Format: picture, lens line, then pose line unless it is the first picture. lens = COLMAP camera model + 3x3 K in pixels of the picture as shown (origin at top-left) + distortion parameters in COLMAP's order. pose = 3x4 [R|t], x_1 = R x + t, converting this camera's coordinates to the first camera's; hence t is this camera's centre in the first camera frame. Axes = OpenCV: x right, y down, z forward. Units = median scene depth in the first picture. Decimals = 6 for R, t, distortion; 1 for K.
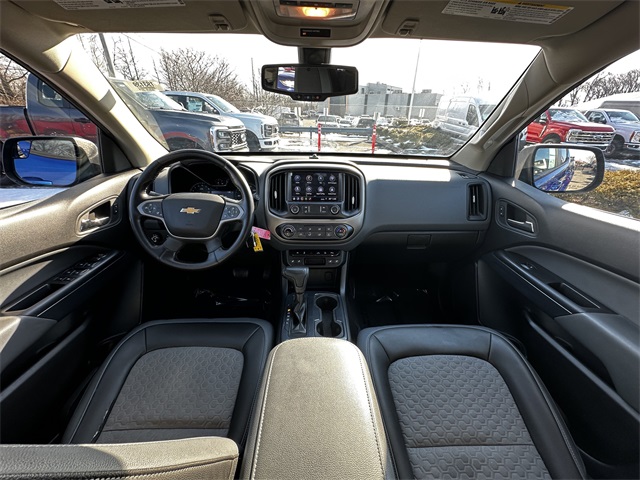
lens RADIAL K [[255.8, 0, 320.0], [0, 255.8, 240.0], [0, 0, 1]] dist [-0.003365, -0.000061]
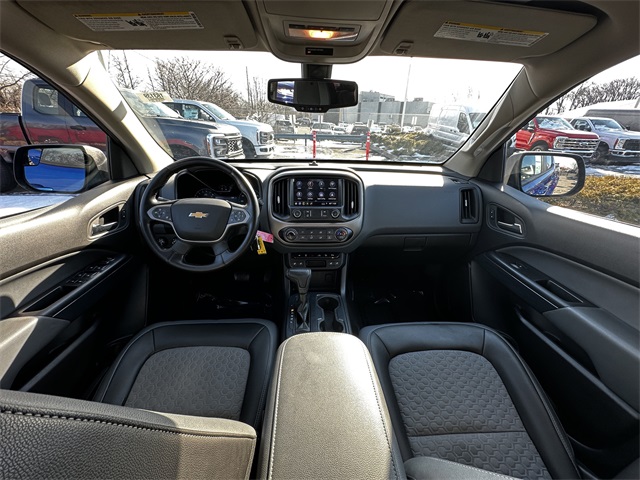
lens RADIAL K [[255.8, 0, 320.0], [0, 255.8, 240.0], [0, 0, 1]] dist [-0.003365, -0.000061]
pose [[0.999783, -0.007448, 0.019458, -0.025511], [0.007898, 0.999700, -0.023178, 0.013071], [-0.019280, 0.023326, 0.999542, -0.045454]]
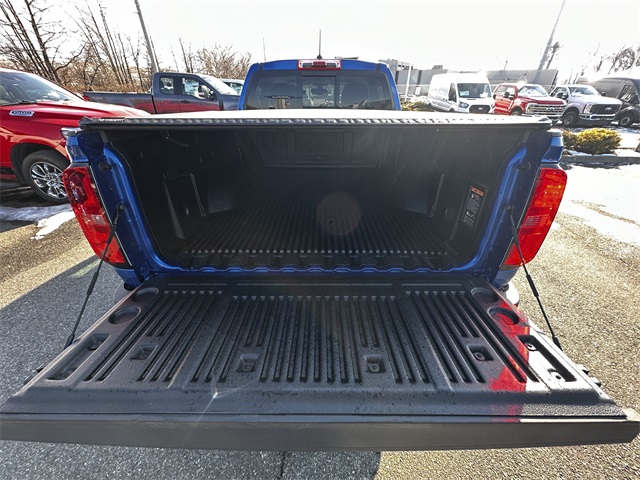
lens RADIAL K [[255.8, 0, 320.0], [0, 255.8, 240.0], [0, 0, 1]] dist [-0.003365, -0.000061]
pose [[0.999193, 0.003367, -0.040025, 0.132912], [-0.000747, 0.997864, 0.065314, 1.179812], [0.040159, -0.065231, 0.997062, -2.519558]]
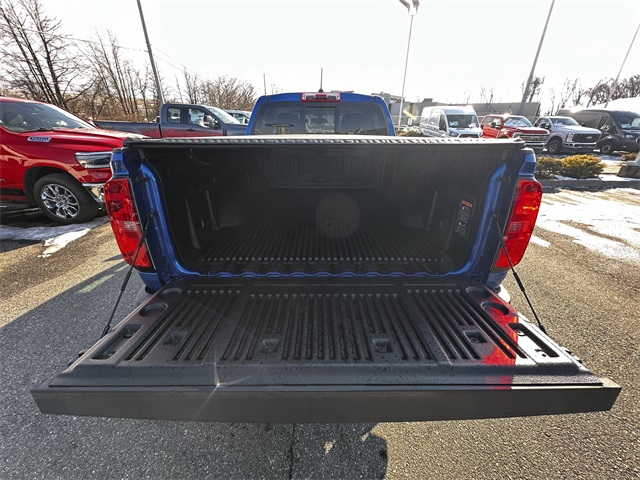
lens RADIAL K [[255.8, 0, 320.0], [0, 255.8, 240.0], [0, 0, 1]] dist [-0.003365, -0.000061]
pose [[0.999556, -0.002082, -0.029728, 0.100539], [0.001247, 0.999605, -0.028081, 1.235146], [0.029774, 0.028032, 0.999164, -2.605441]]
